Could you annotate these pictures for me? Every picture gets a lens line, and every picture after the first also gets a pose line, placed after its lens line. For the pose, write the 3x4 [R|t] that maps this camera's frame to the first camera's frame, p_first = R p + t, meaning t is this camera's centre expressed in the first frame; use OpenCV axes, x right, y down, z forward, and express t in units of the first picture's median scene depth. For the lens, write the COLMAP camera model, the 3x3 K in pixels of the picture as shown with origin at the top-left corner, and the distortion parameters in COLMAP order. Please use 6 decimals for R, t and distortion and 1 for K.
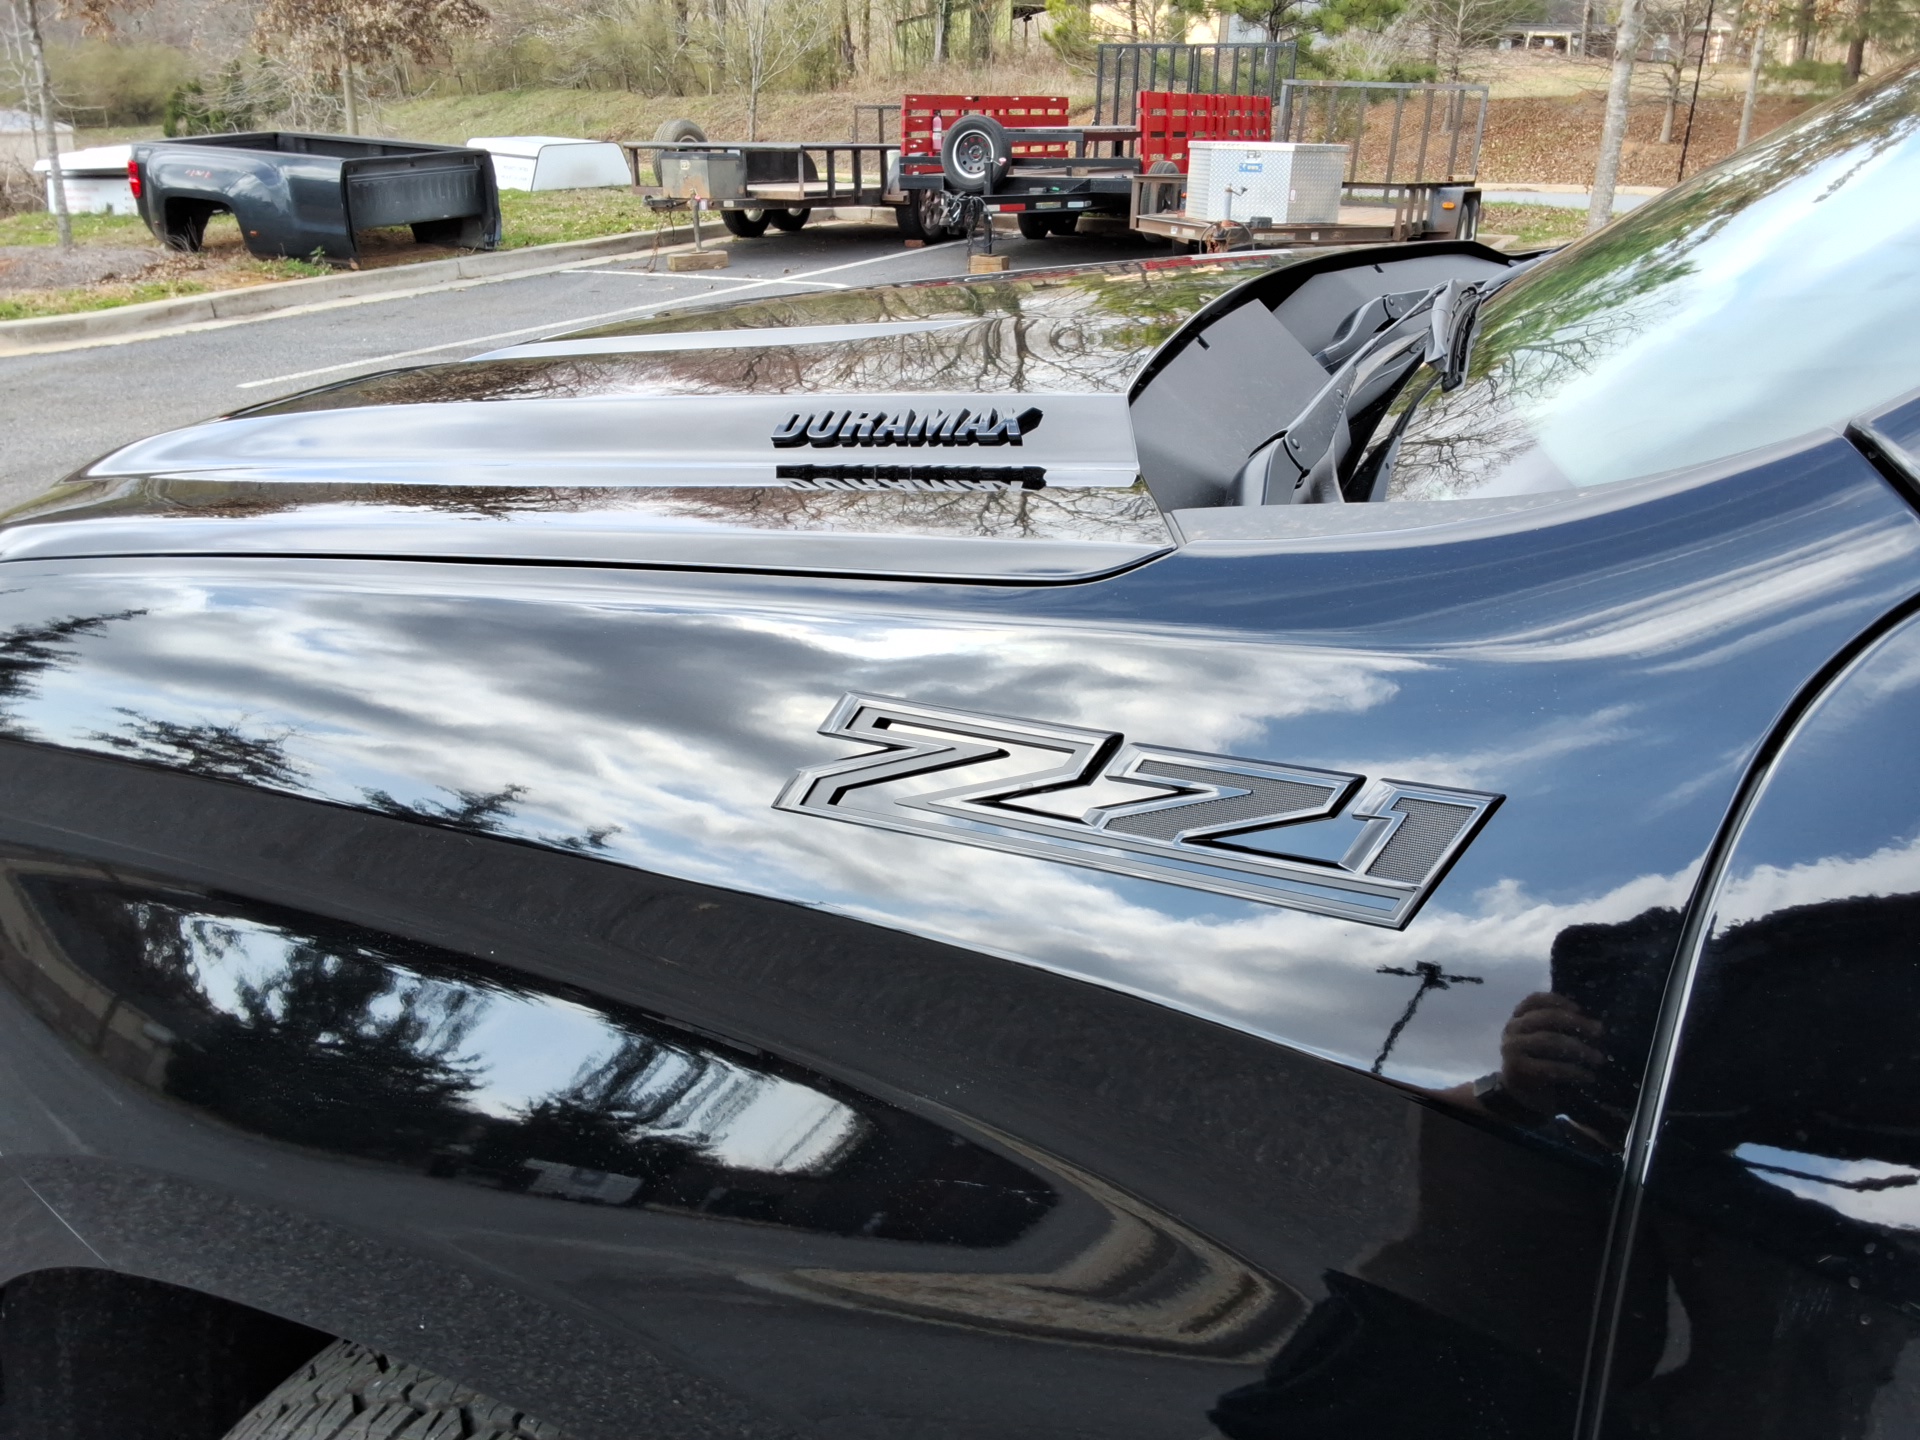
lens RADIAL K [[1540.6, 0, 979.3], [0, 1540.6, 699.5], [0, 0, 1]] dist [0.128668, -0.191960]
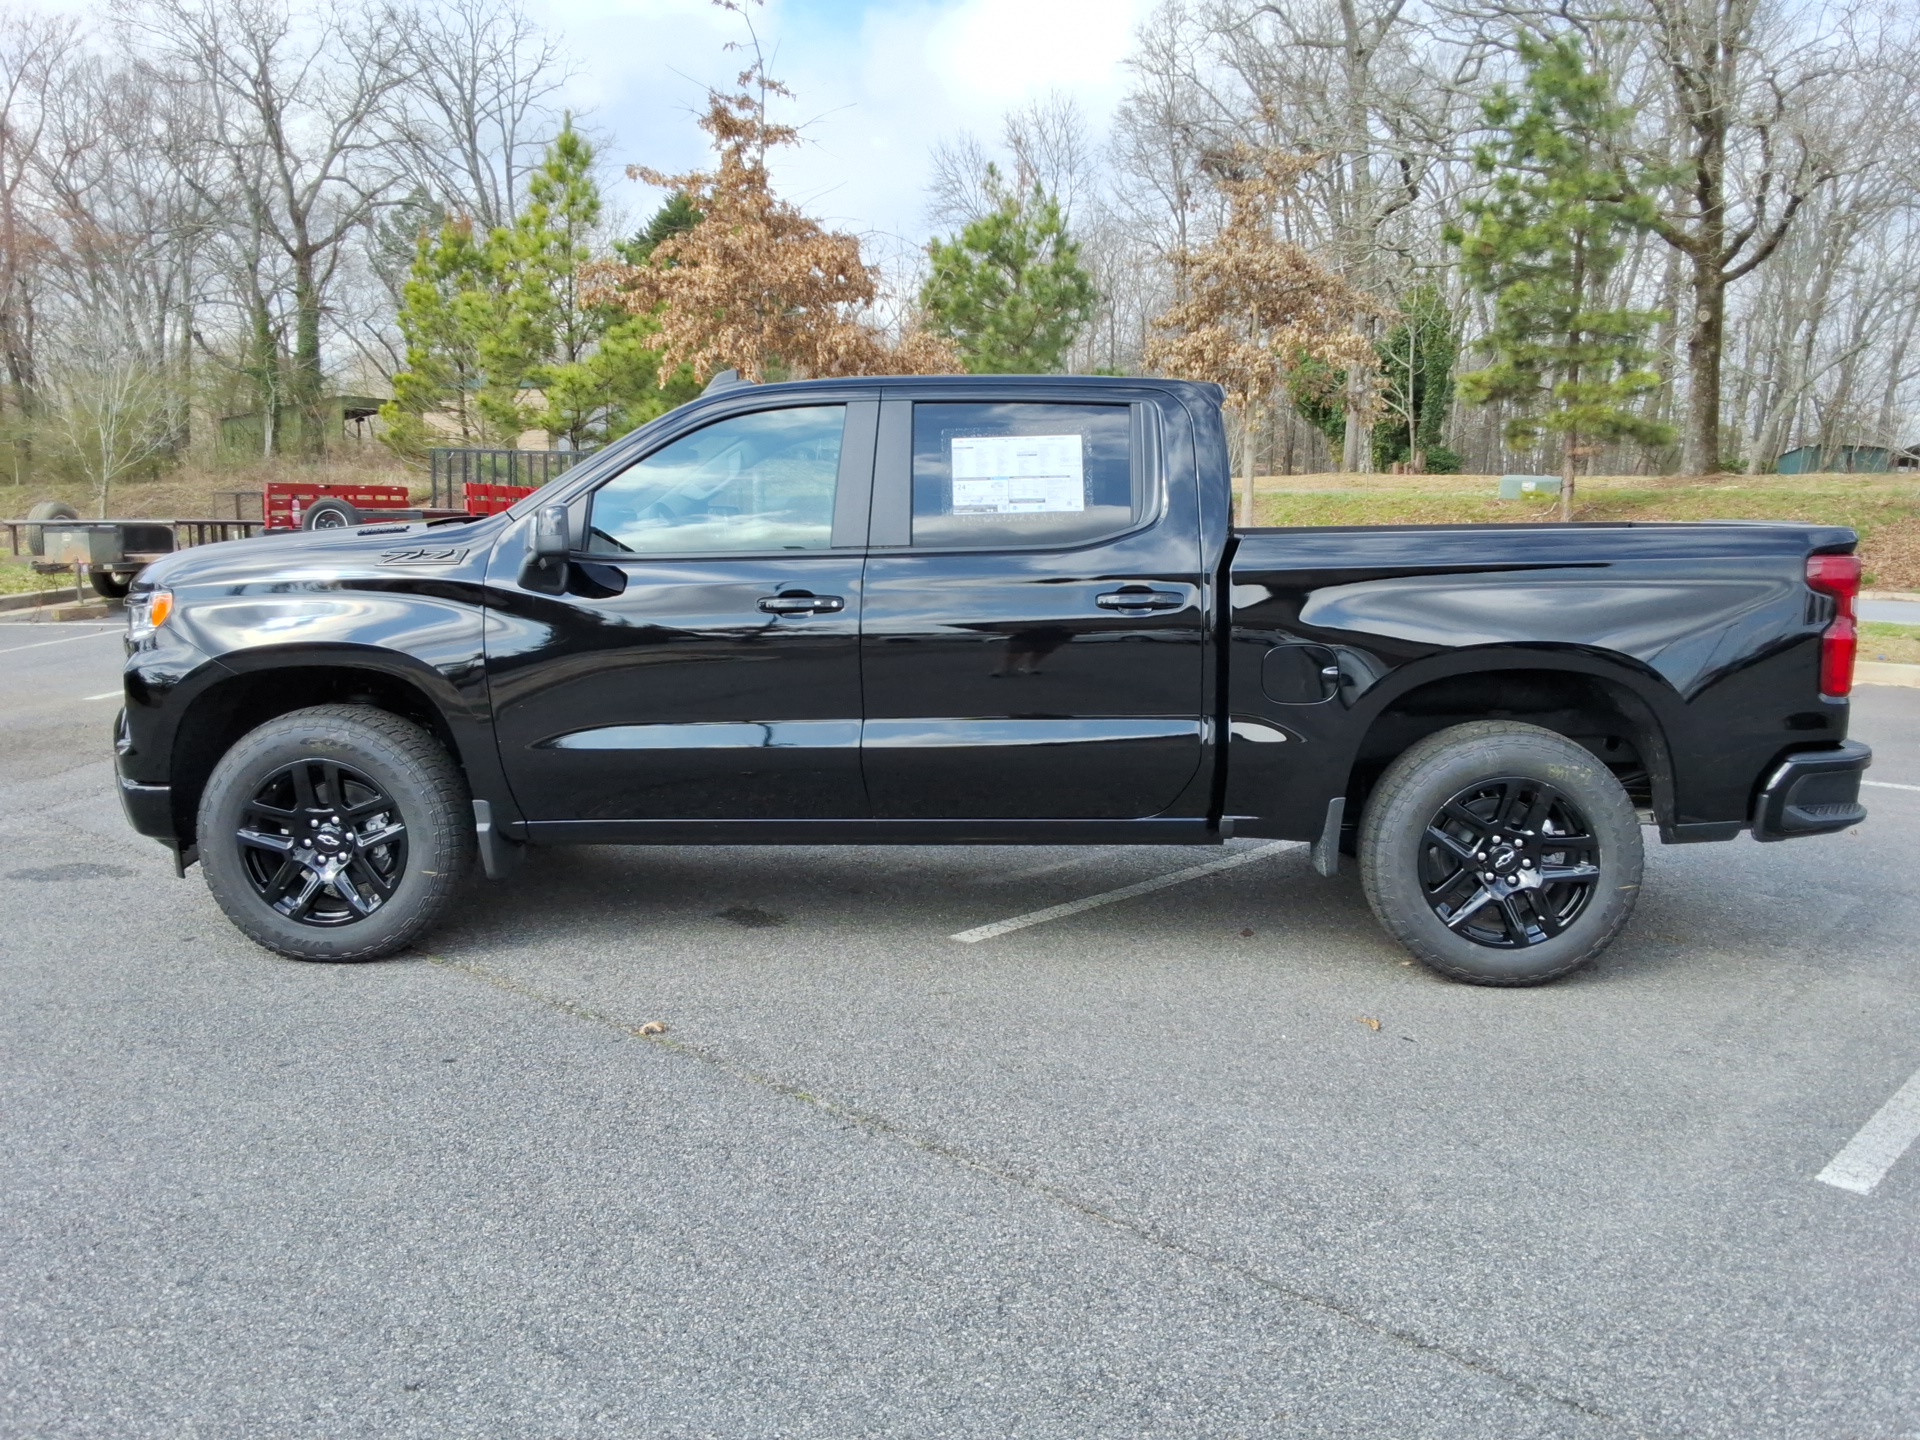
lens RADIAL K [[1540.6, 0, 969.4], [0, 1540.6, 716.5], [0, 0, 1]] dist [0.128668, -0.191960]
pose [[0.922934, -0.050417, 0.381642, -0.014373], [0.134192, 0.971338, -0.196202, 0.095090], [-0.360811, 0.232295, 0.903247, -0.240145]]
